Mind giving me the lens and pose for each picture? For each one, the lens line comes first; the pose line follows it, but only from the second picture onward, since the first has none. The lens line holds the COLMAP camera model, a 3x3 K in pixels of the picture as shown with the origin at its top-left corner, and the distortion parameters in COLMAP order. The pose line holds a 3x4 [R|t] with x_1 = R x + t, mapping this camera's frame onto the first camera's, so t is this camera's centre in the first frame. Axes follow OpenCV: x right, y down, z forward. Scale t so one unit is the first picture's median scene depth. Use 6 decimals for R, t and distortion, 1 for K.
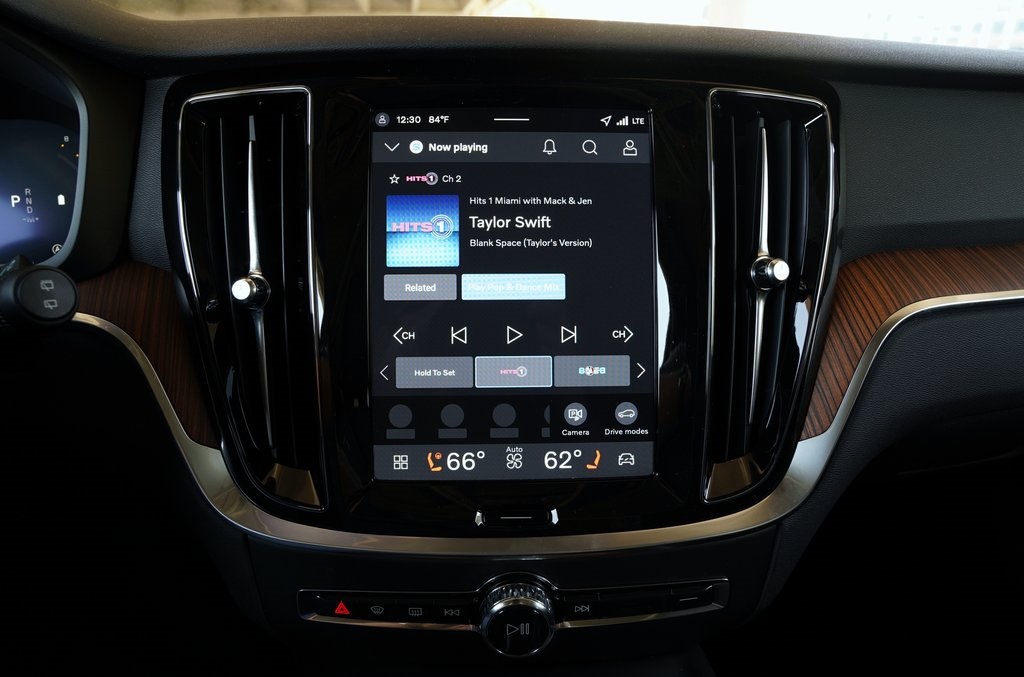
lens RADIAL K [[702.9, 0, 512.0], [0, 702.9, 338.5], [0, 0, 1]] dist [-0.128792, 0.086495]
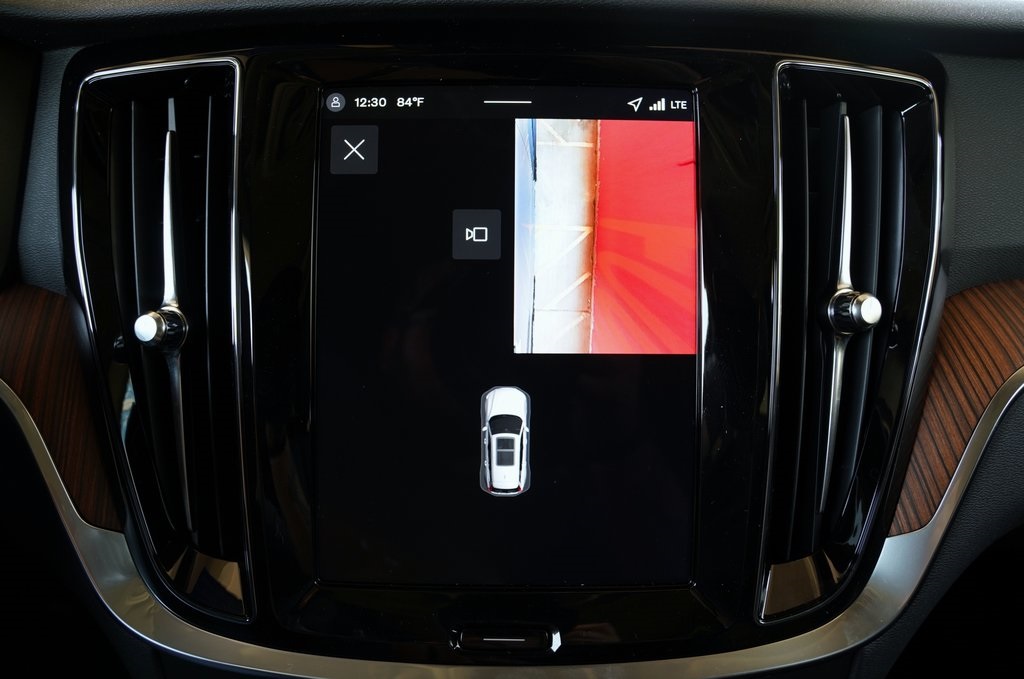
lens RADIAL K [[702.9, 0, 512.0], [0, 702.9, 339.5], [0, 0, 1]] dist [-0.128792, 0.086495]
pose [[0.999161, 0.014441, -0.038329, 0.036239], [-0.014184, 0.999875, 0.006951, -0.066197], [0.038425, -0.006402, 0.999241, 0.256240]]
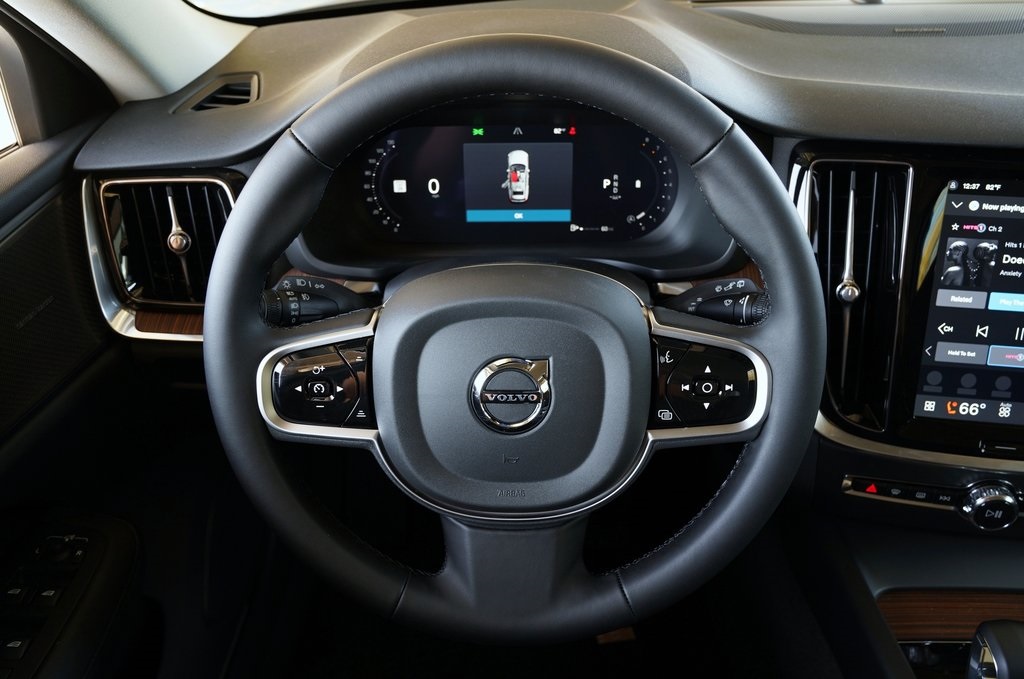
lens RADIAL K [[787.9, 0, 512.0], [0, 787.9, 339.5], [0, 0, 1]] dist [-0.091485, 0.089145]
pose [[0.979223, 0.091095, -0.181177, -0.778896], [-0.047277, 0.971358, 0.232872, -0.333015], [0.197201, -0.219468, 0.955482, -0.835591]]
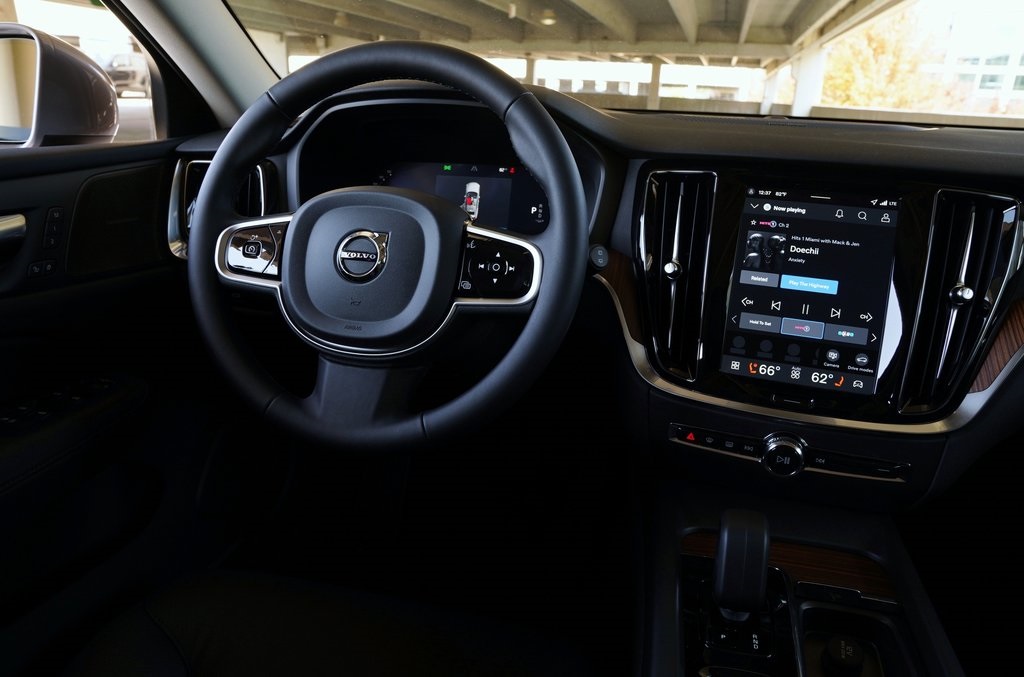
lens RADIAL K [[702.9, 0, 512.0], [0, 702.9, 338.5], [0, 0, 1]] dist [-0.128792, 0.086495]
pose [[0.911668, 0.147572, -0.383516, 0.004711], [-0.159169, 0.987250, 0.001518, 0.196777], [0.378850, 0.059660, 0.923533, -1.023405]]
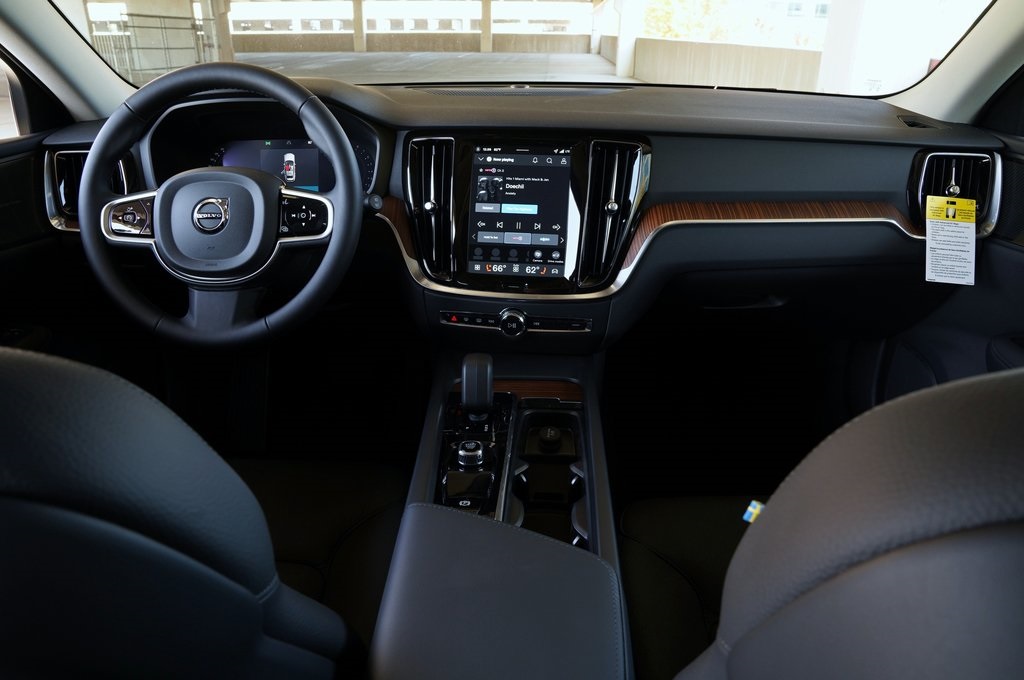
lens RADIAL K [[702.9, 0, 512.0], [0, 702.9, 340.0], [0, 0, 1]] dist [-0.128792, 0.086495]
pose [[0.979953, 0.071529, -0.185943, 0.543061], [-0.061246, 0.996289, 0.060477, 0.289512], [0.189579, -0.047876, 0.980698, -1.842928]]
